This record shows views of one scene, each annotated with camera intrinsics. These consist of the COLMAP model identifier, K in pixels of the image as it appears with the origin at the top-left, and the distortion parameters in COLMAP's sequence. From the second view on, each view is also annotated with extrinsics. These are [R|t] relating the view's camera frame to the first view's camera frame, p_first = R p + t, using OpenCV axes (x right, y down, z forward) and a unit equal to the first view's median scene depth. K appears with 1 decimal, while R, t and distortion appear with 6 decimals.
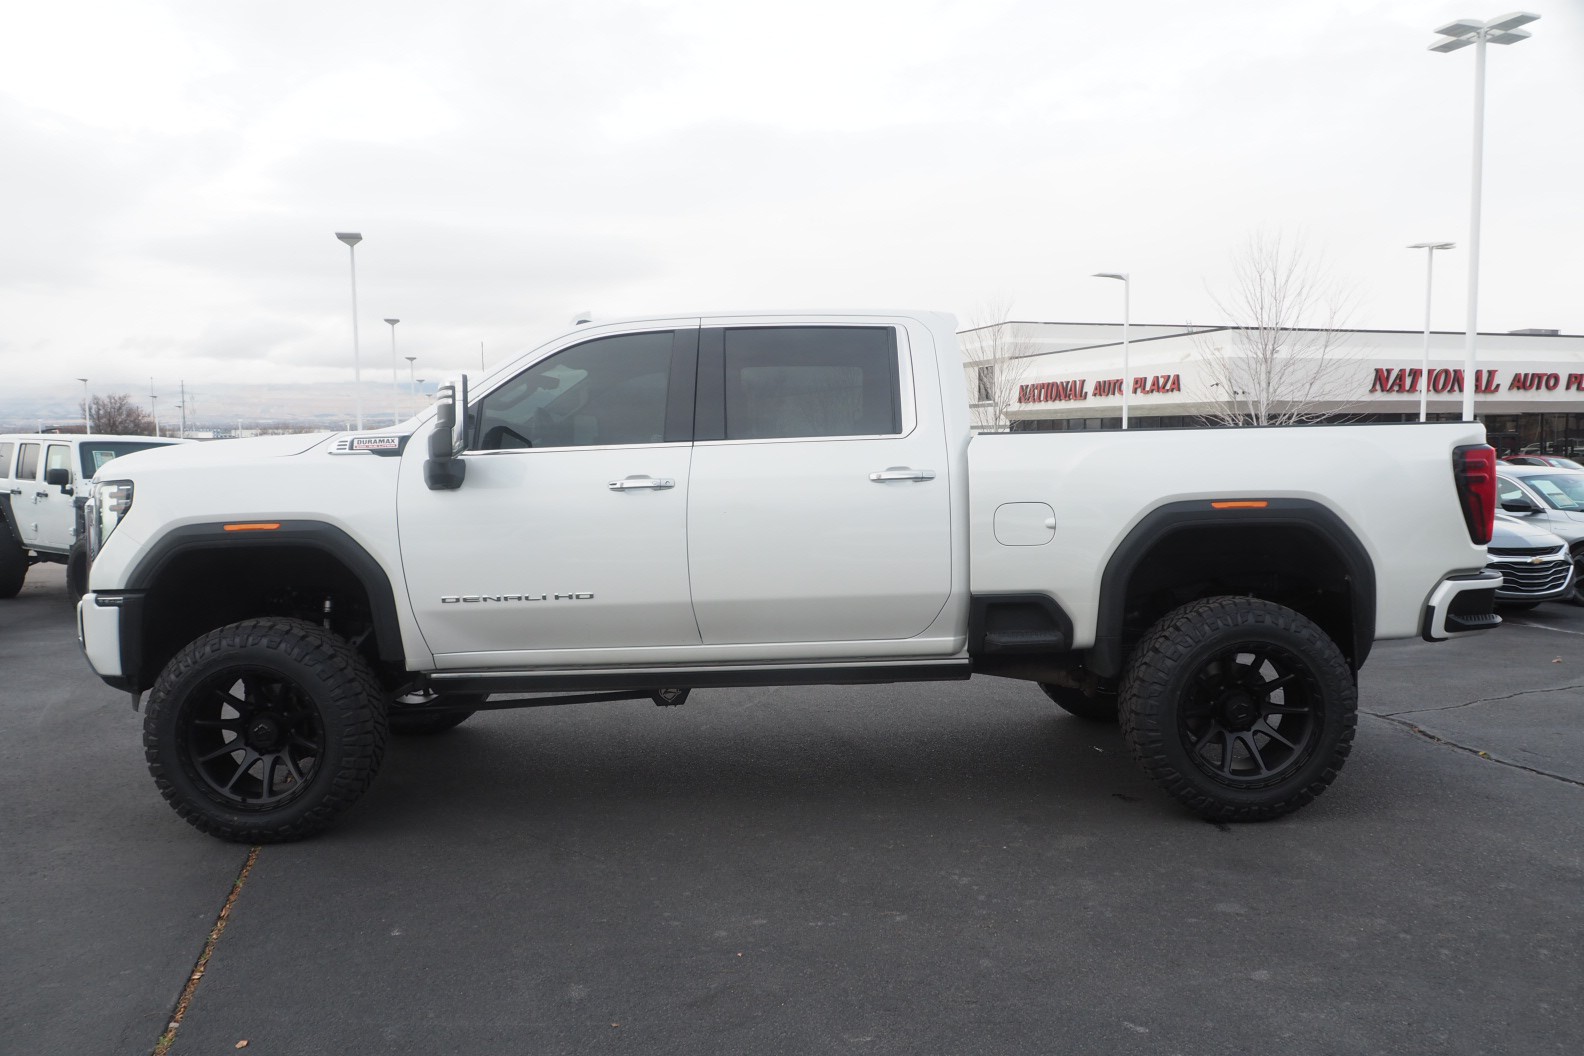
lens RADIAL K [[1119.2, 0, 792.0], [0, 1119.2, 528.0], [0, 0, 1]] dist [-0.031088, -0.003663]
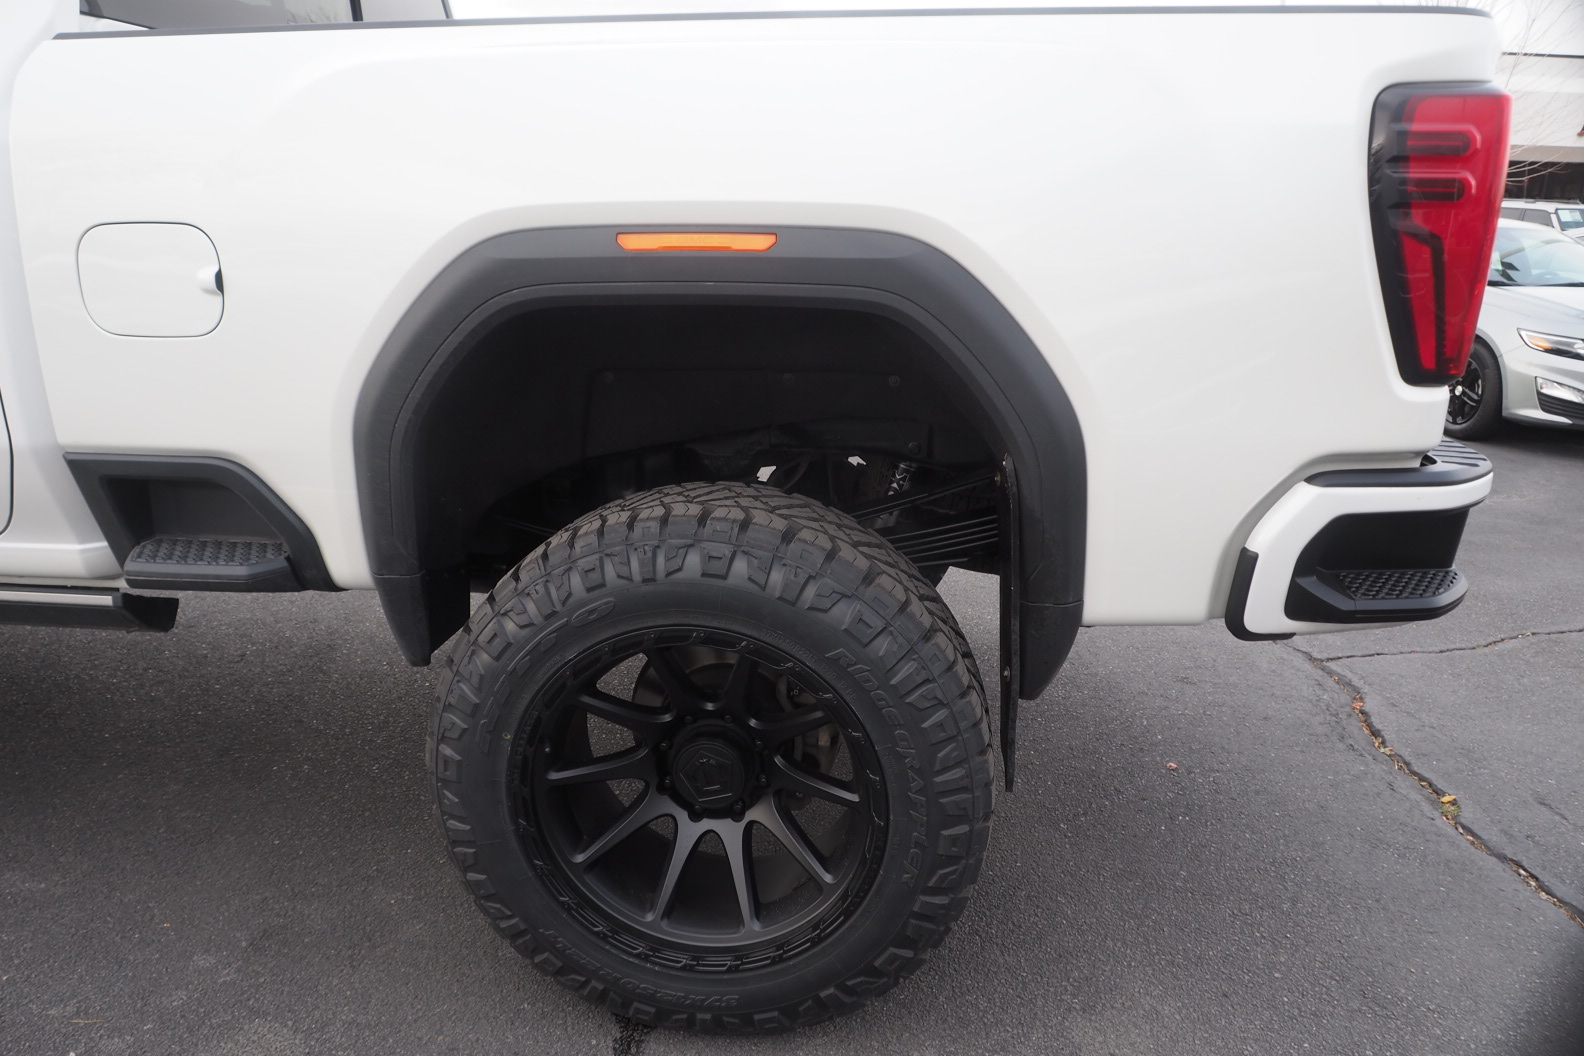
lens RADIAL K [[1119.2, 0, 792.0], [0, 1119.2, 528.0], [0, 0, 1]] dist [-0.031088, -0.003663]
pose [[0.991455, 0.060915, -0.115350, 0.472351], [-0.033713, 0.973884, 0.224527, -0.013132], [0.126015, -0.218720, 0.967617, 0.634560]]
